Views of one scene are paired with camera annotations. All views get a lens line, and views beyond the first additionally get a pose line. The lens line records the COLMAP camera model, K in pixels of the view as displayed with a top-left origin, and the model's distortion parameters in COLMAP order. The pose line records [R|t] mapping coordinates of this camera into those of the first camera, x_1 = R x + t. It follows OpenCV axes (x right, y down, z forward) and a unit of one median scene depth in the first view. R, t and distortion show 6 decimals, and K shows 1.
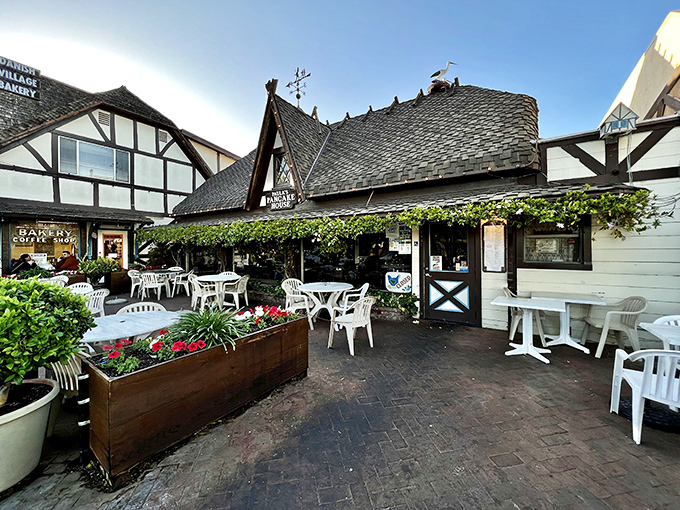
lens RADIAL K [[272.7, 0, 339.9], [0, 272.7, 247.5], [0, 0, 1]] dist [0.000401, 0.000106]
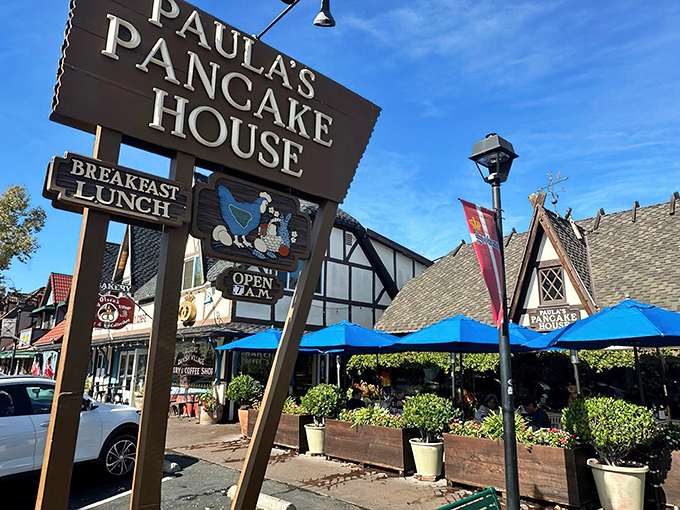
lens RADIAL K [[475.9, 0, 340.0], [0, 475.9, 255.0], [0, 0, 1]] dist [0.000911, 0.000035]
pose [[0.968196, -0.037857, -0.247314, -0.330479], [-0.024249, 0.969634, -0.243356, 0.007688], [0.249017, 0.241613, 0.937877, -0.432465]]
